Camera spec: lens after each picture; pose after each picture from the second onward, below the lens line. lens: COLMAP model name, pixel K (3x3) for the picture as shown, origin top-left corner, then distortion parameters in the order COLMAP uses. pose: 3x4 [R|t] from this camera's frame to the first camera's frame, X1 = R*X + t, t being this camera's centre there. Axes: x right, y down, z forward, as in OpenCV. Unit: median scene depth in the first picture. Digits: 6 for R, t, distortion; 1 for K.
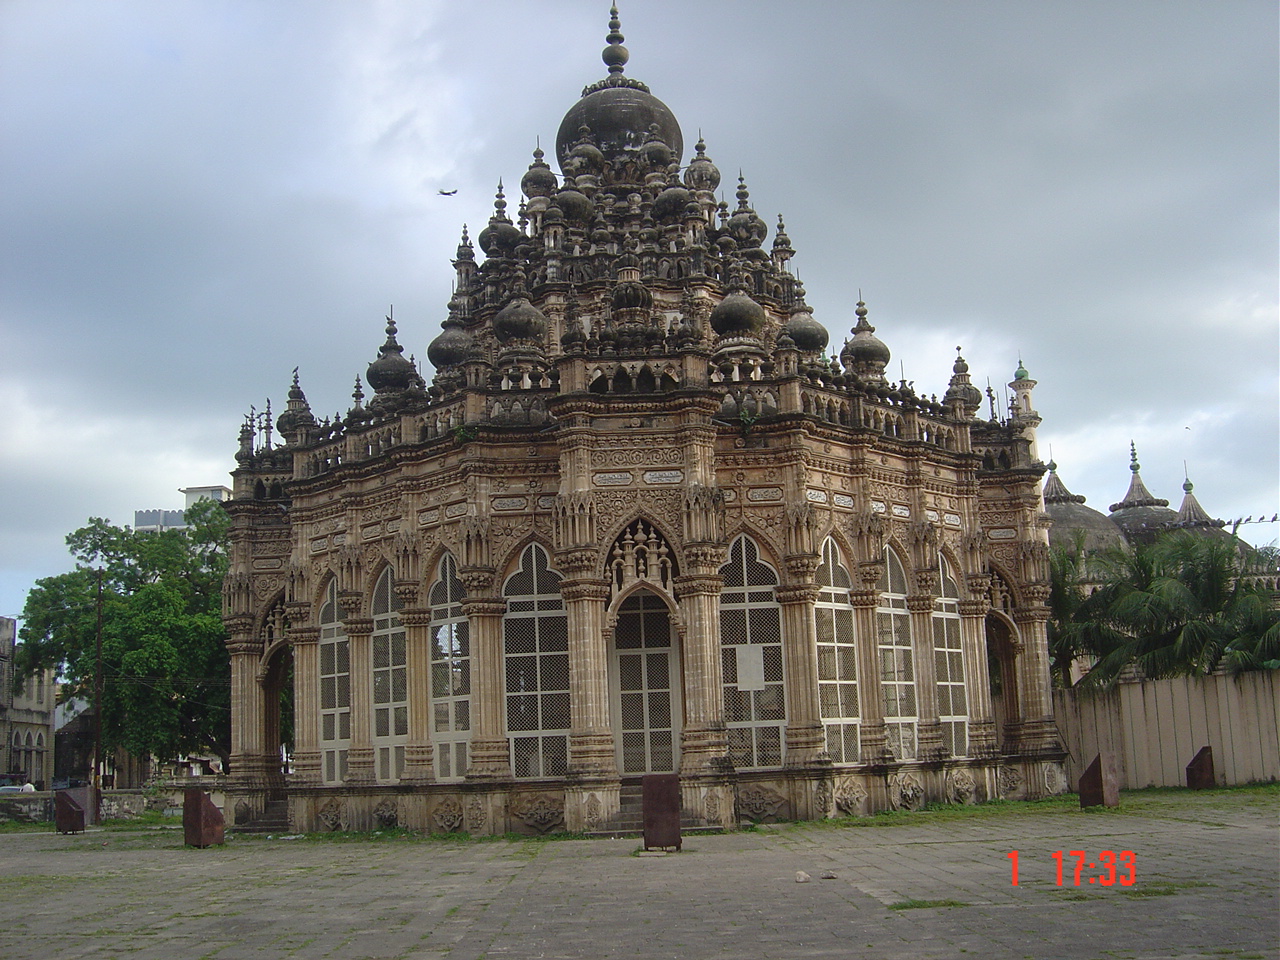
lens RADIAL K [[1387.0, 0, 584.9], [0, 1387.0, 479.5], [0, 0, 1]] dist [-0.199343, 0.292038]
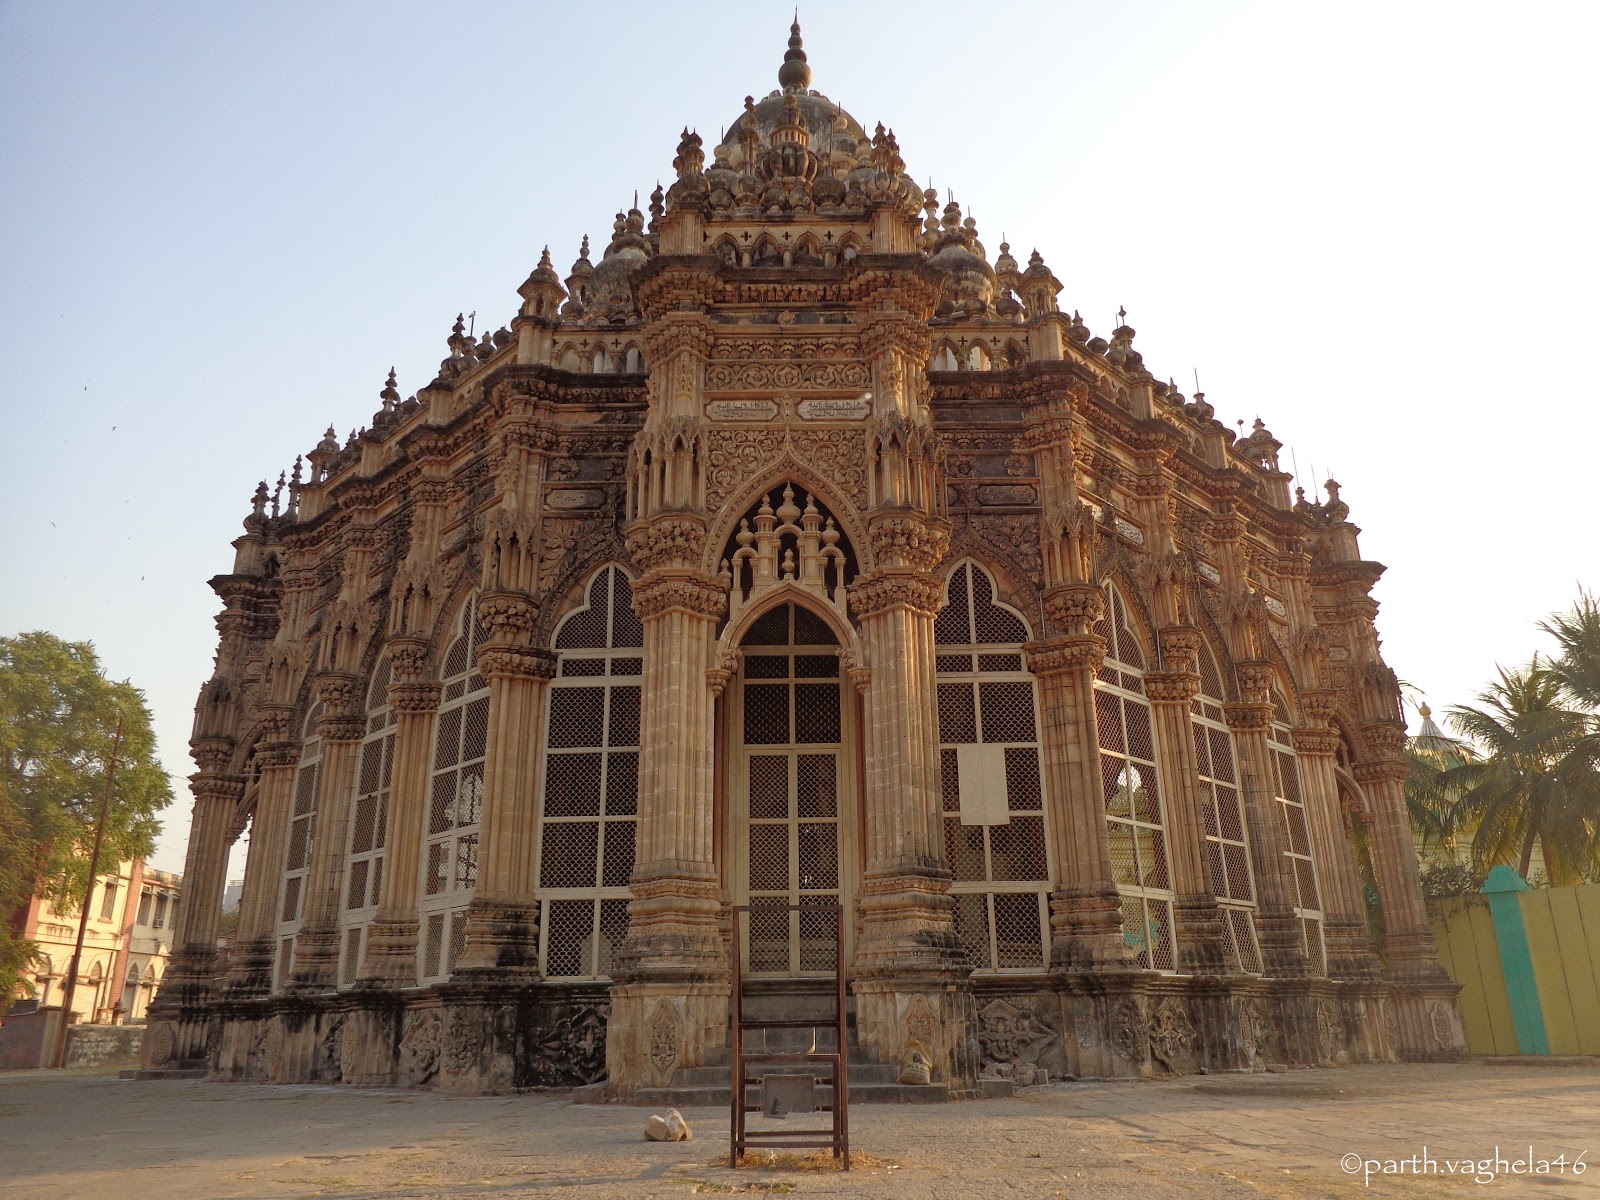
lens RADIAL K [[1157.6, 0, 800.0], [0, 1157.6, 600.0], [0, 0, 1]] dist [-0.029652, 0.000889]
pose [[0.999419, 0.031996, 0.011733, 0.037917], [-0.029857, 0.988048, -0.151229, 0.134765], [-0.016431, 0.150791, 0.988429, 0.524095]]
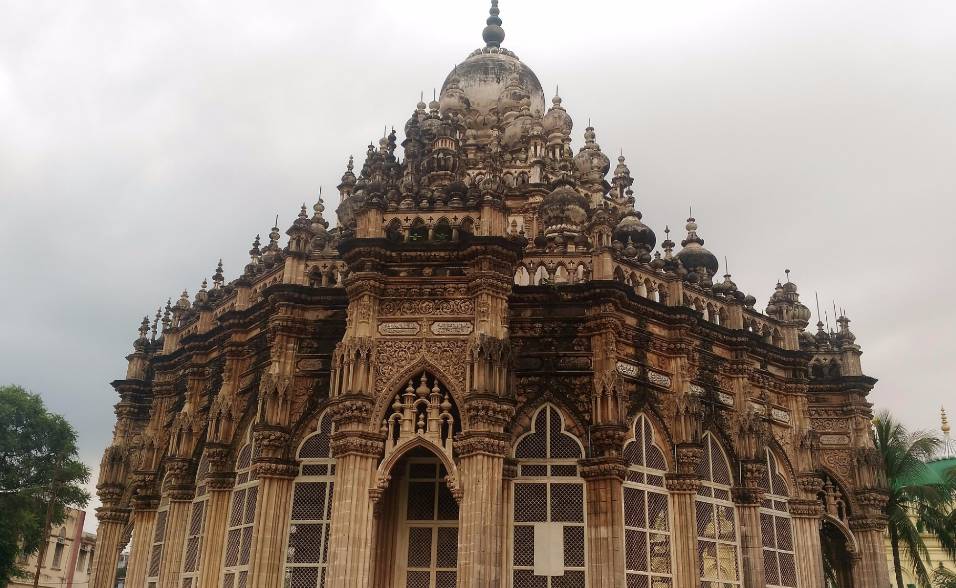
lens RADIAL K [[860.7, 0, 486.8], [0, 860.7, 282.1], [0, 0, 1]] dist [0.115990, -0.296992]
pose [[0.996084, 0.028877, -0.083565, 0.121072], [-0.044382, 0.980760, -0.190105, 0.073641], [0.076467, 0.193069, 0.978201, 0.396294]]
